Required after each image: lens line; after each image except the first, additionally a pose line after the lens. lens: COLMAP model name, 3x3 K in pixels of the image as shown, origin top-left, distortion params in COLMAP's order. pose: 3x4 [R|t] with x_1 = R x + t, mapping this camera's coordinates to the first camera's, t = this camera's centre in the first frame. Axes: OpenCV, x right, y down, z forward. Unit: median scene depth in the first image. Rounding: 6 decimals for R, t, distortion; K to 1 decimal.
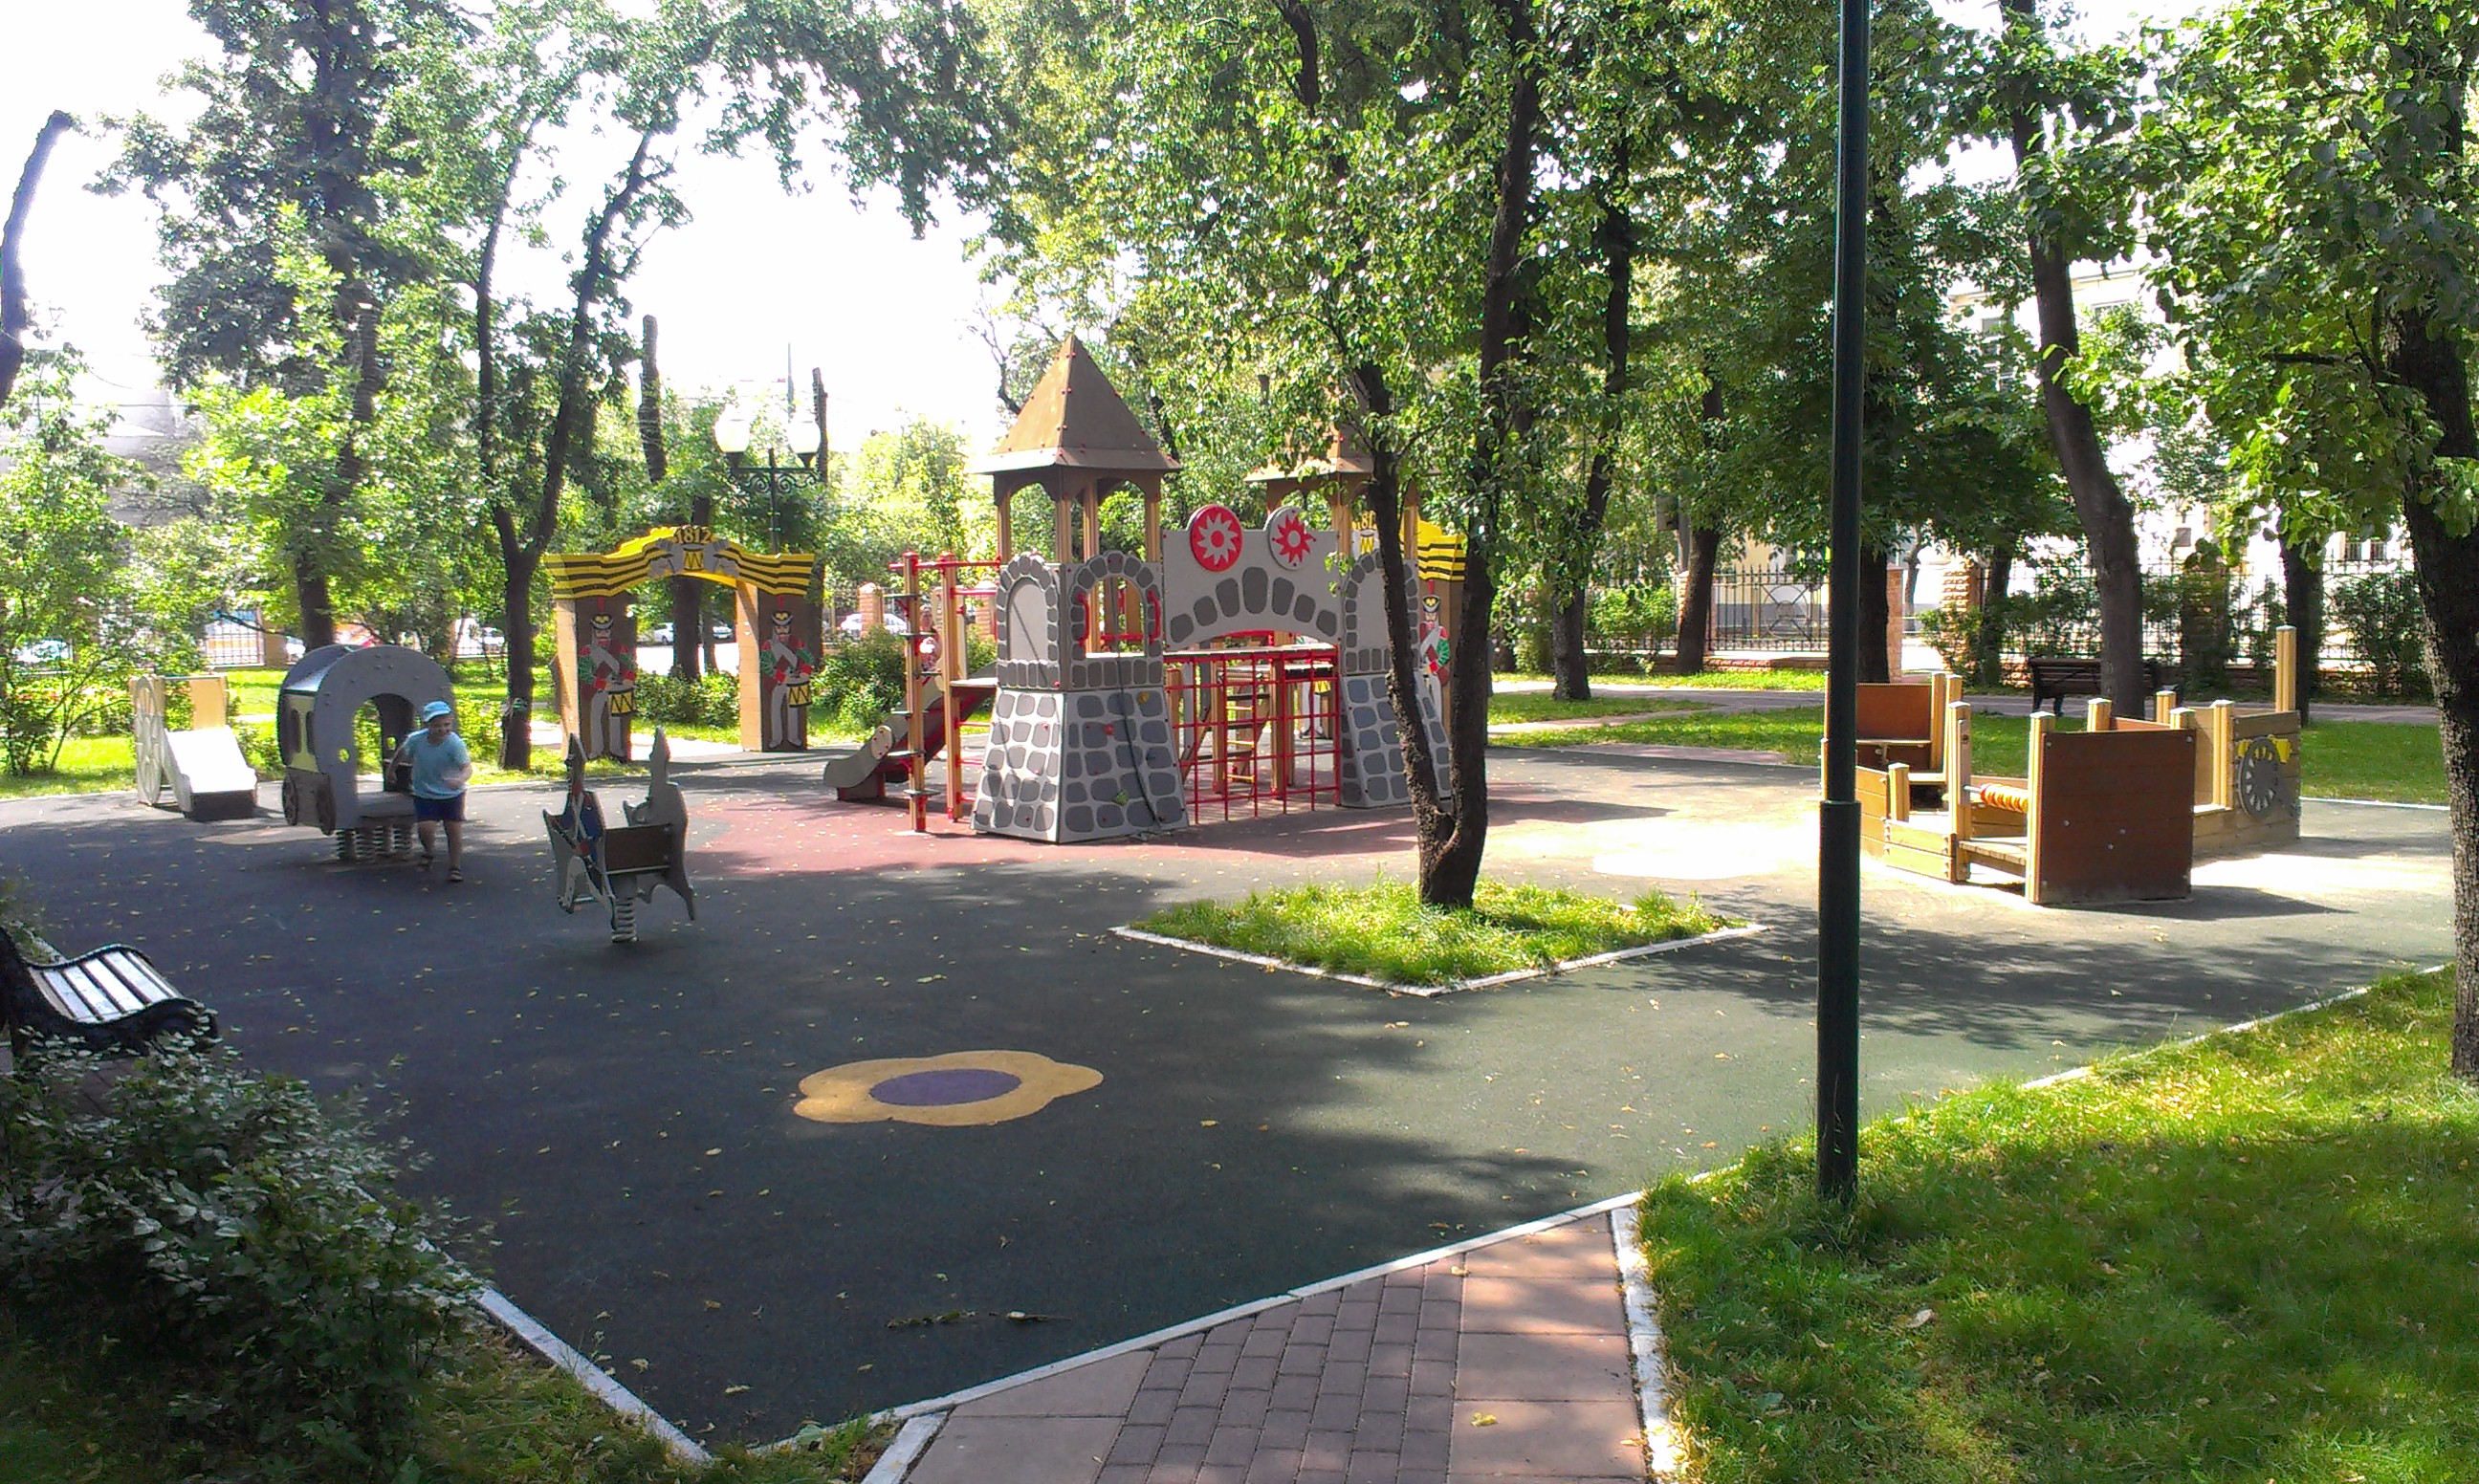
lens RADIAL K [[1570.0, 0, 1232.5], [0, 1570.0, 748.2], [0, 0, 1]] dist [0.034397, -0.005047]
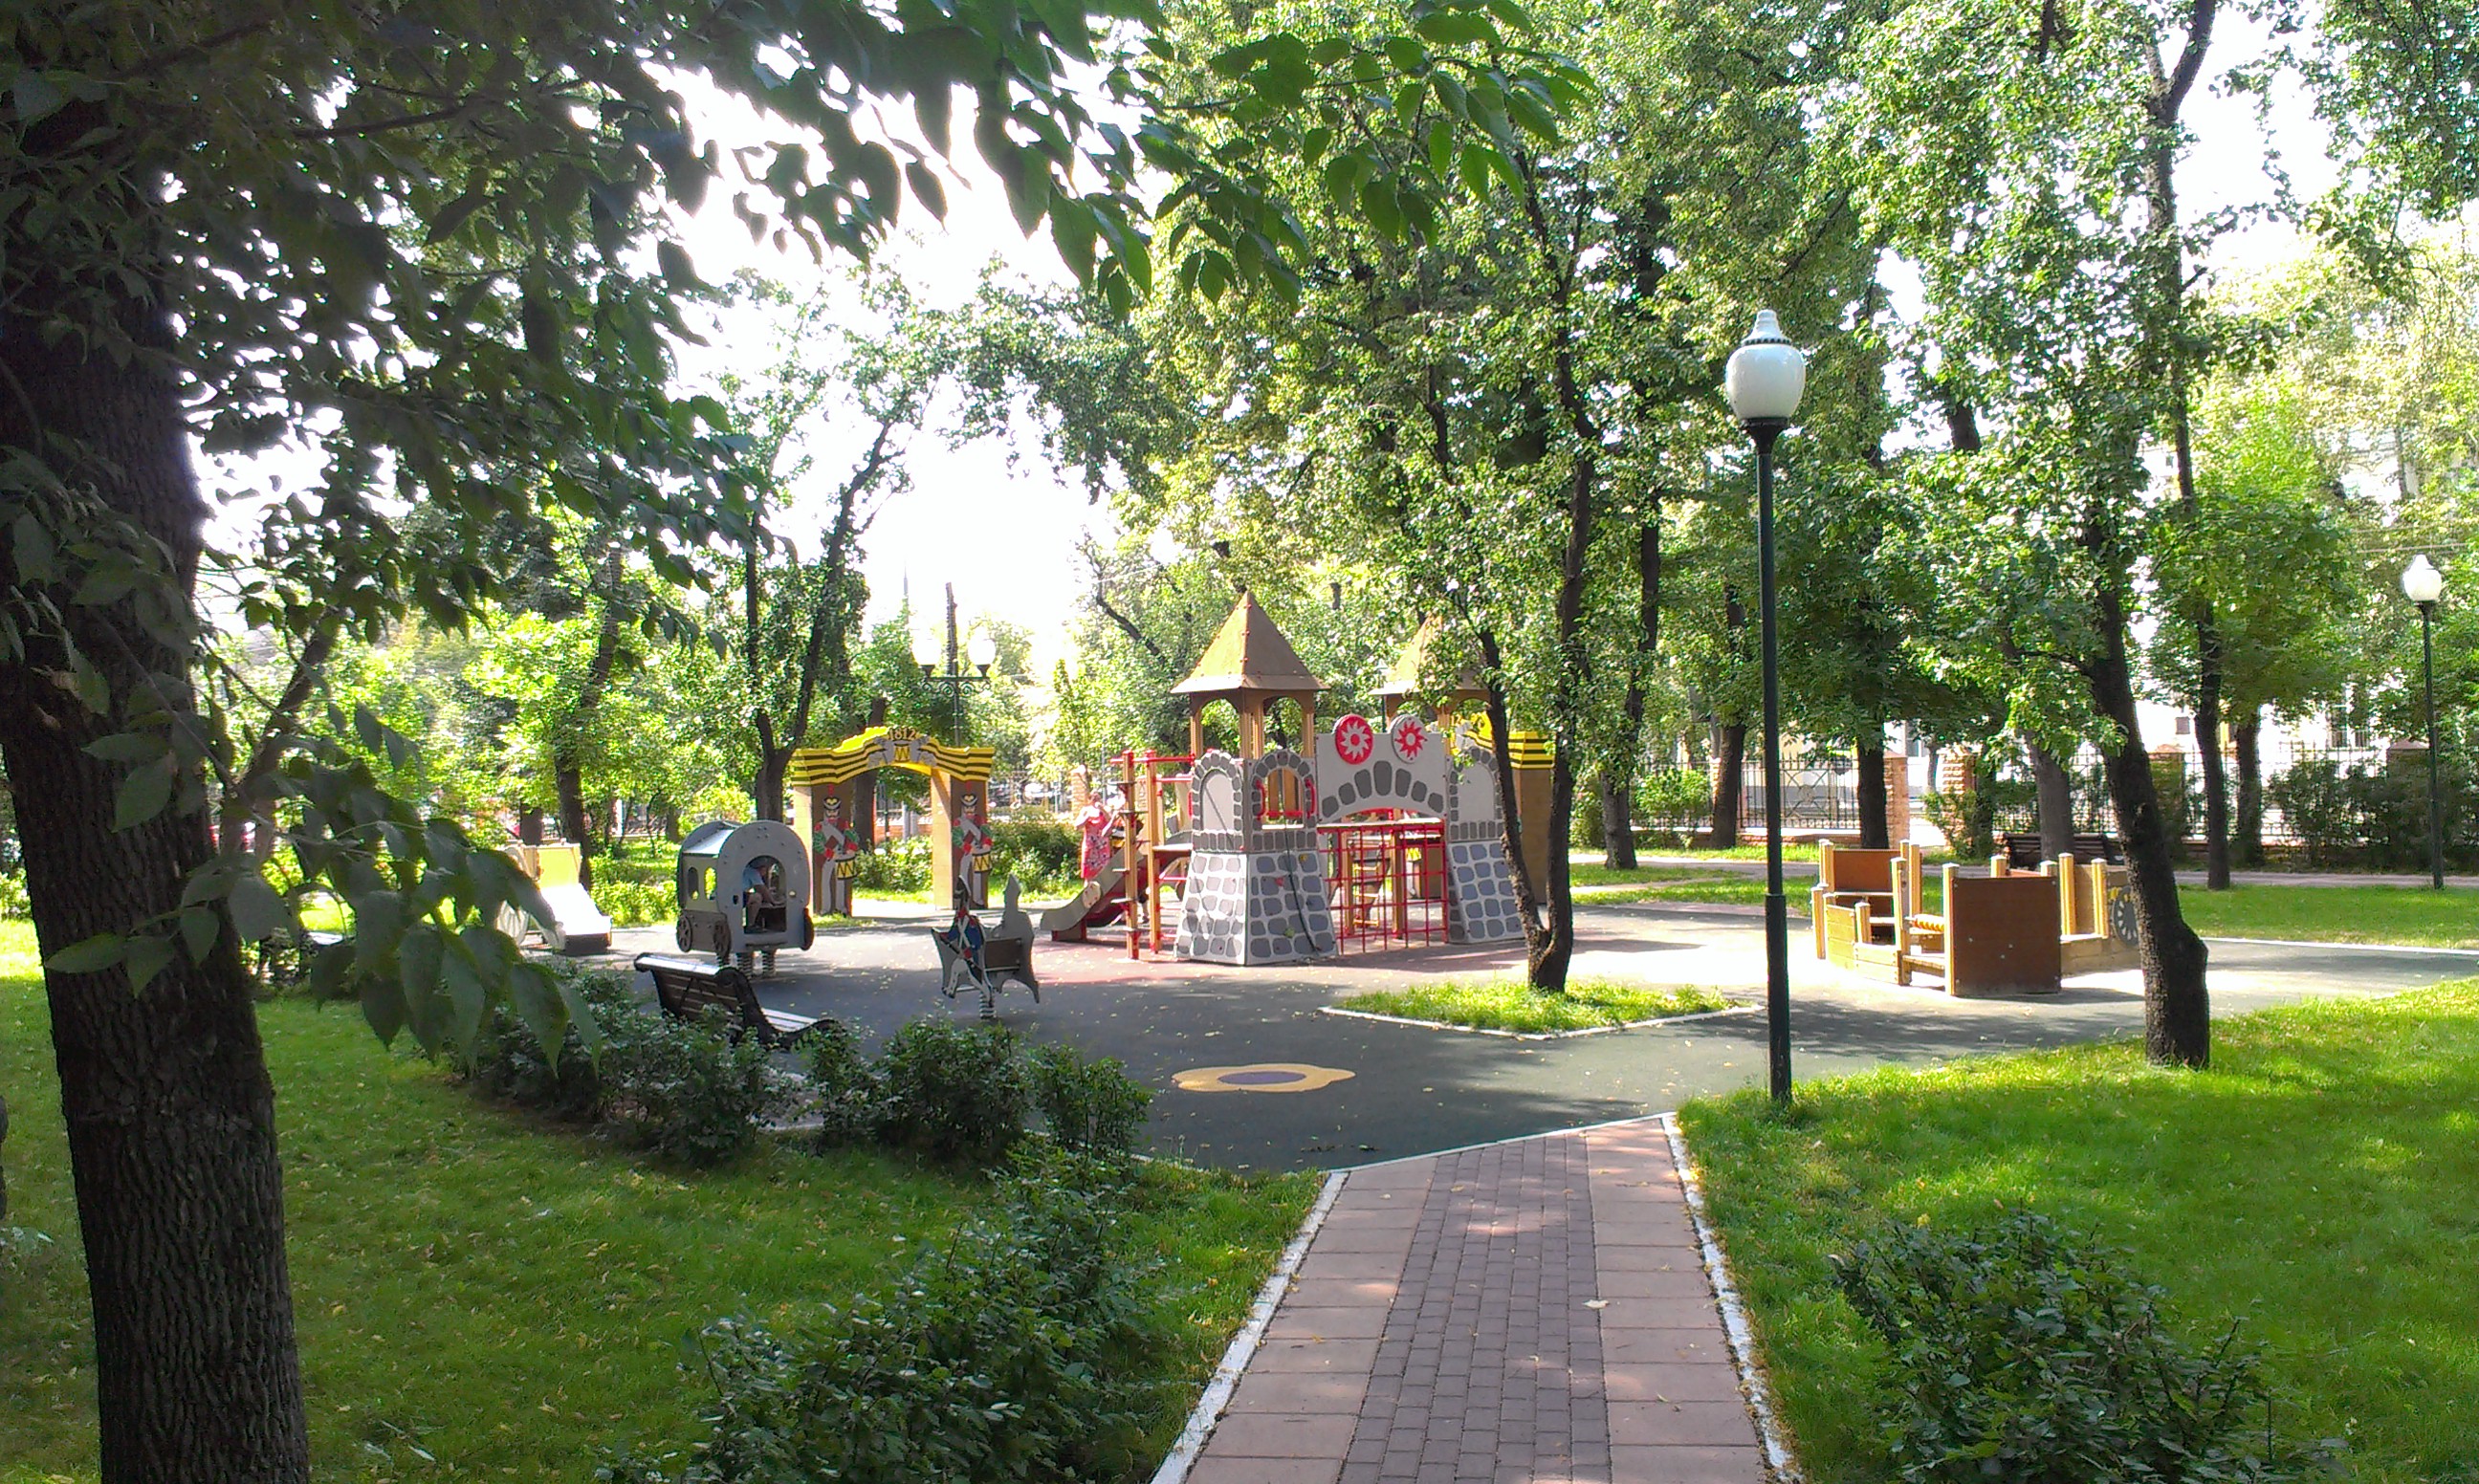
lens RADIAL K [[1570.0, 0, 1240.4], [0, 1570.0, 737.0], [0, 0, 1]] dist [0.034397, -0.005047]
pose [[0.999766, -0.001582, -0.021586, -0.075602], [-0.001060, 0.992549, -0.121844, 0.026301], [0.021618, 0.121838, 0.992315, -0.319436]]
